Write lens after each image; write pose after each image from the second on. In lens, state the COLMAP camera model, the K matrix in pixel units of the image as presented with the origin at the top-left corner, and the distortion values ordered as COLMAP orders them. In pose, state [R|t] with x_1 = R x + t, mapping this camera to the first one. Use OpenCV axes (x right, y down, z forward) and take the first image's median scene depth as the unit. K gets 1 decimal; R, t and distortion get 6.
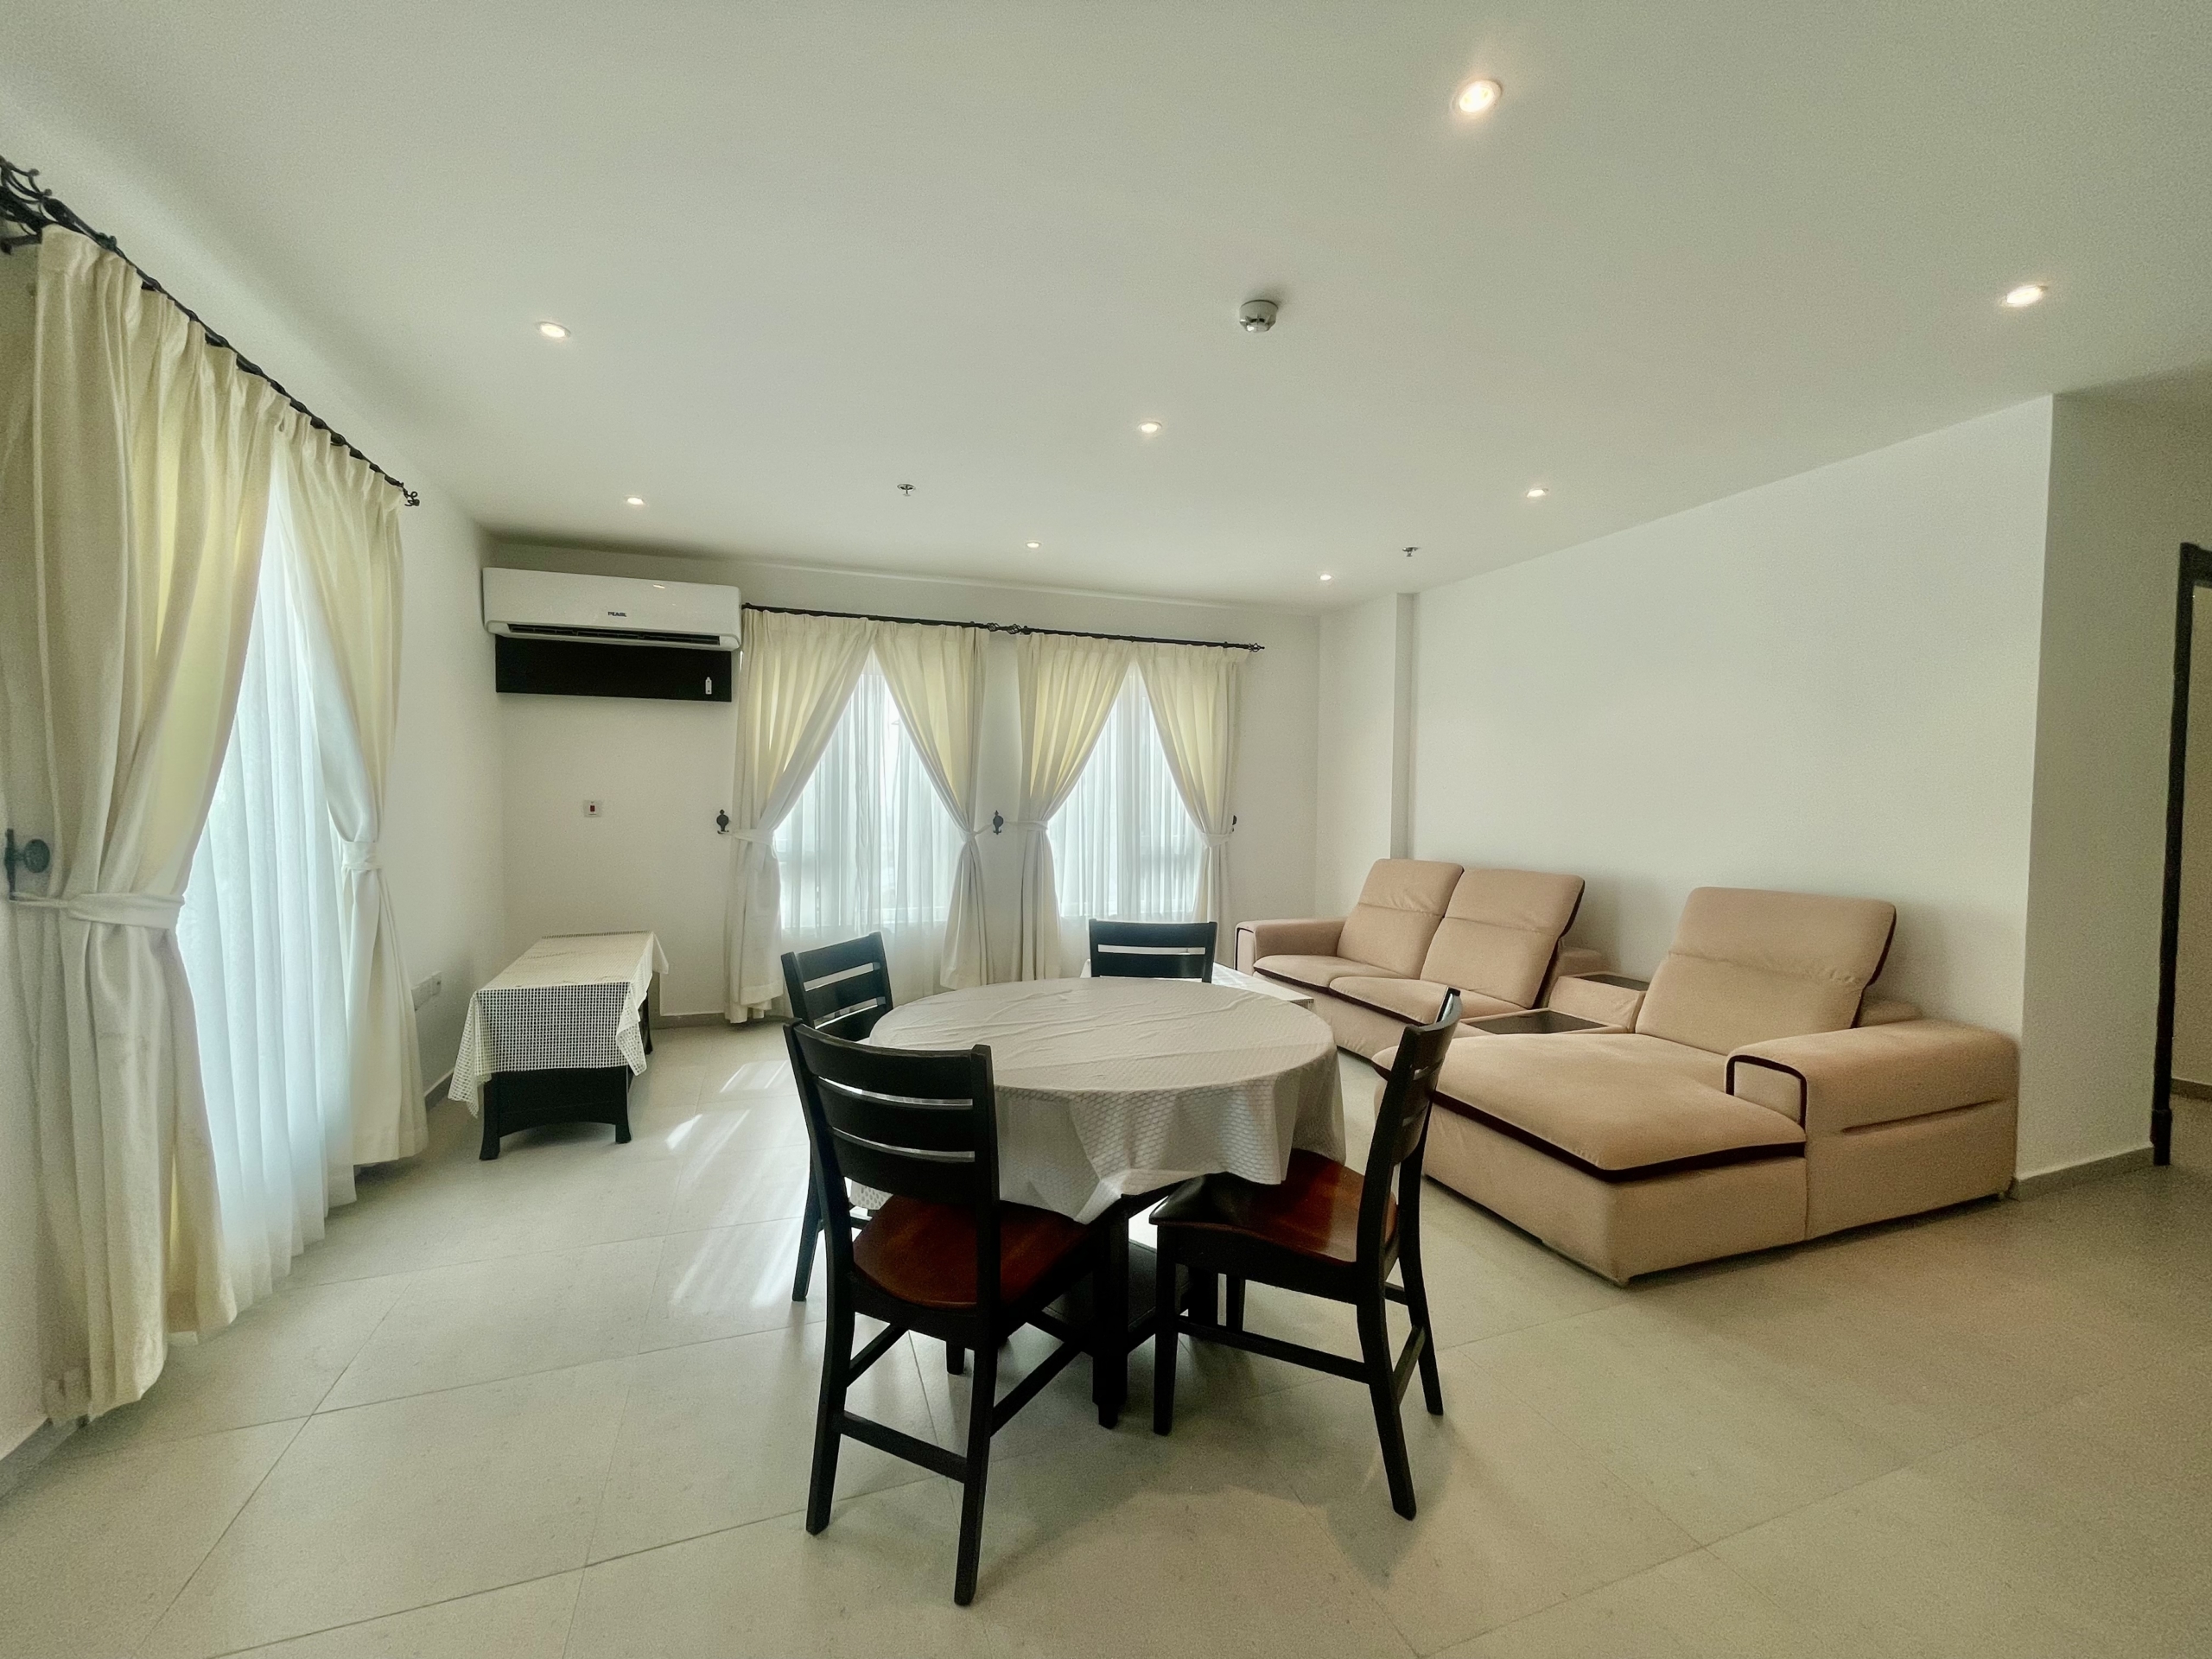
lens RADIAL K [[901.7, 0, 1097.7], [0, 901.7, 828.3], [0, 0, 1]] dist [-0.000320, -0.000069]
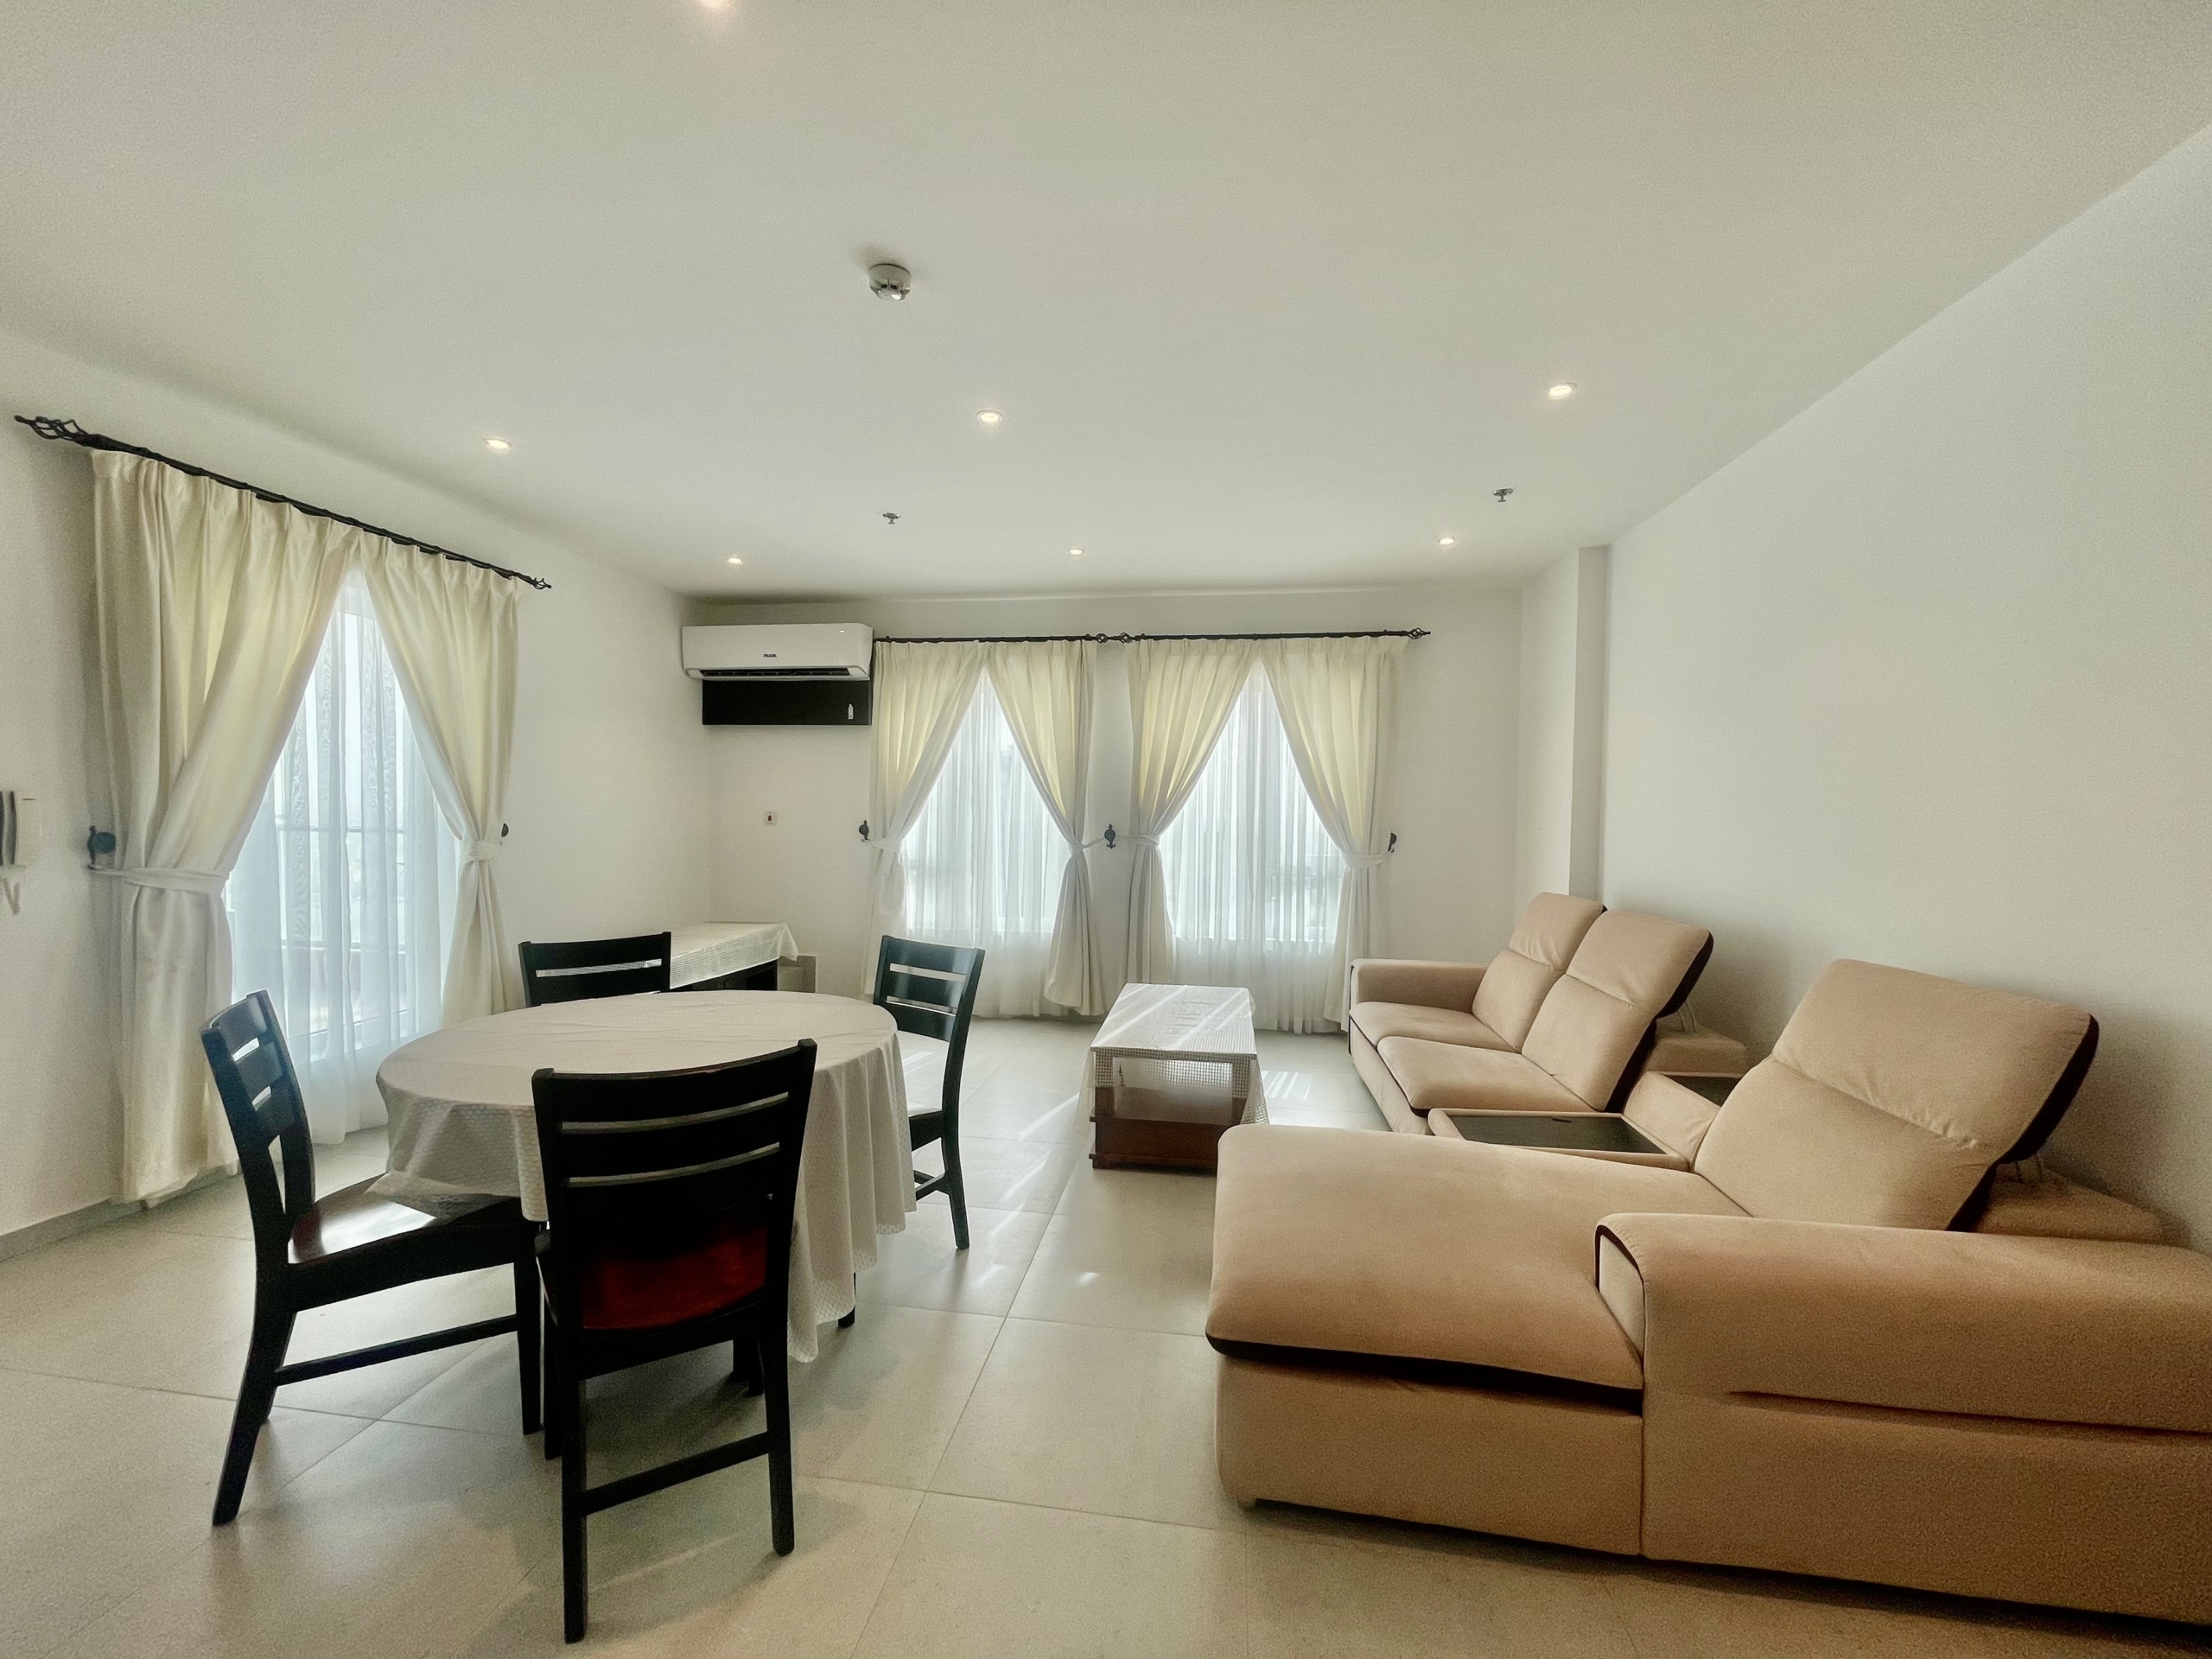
lens RADIAL K [[901.7, 0, 1109.8], [0, 901.7, 828.1], [0, 0, 1]] dist [-0.000320, -0.000069]
pose [[0.876275, 0.014503, -0.481594, 0.397165], [-0.021818, 0.999716, -0.009592, -0.006581], [0.481318, 0.018913, 0.876342, 0.155776]]
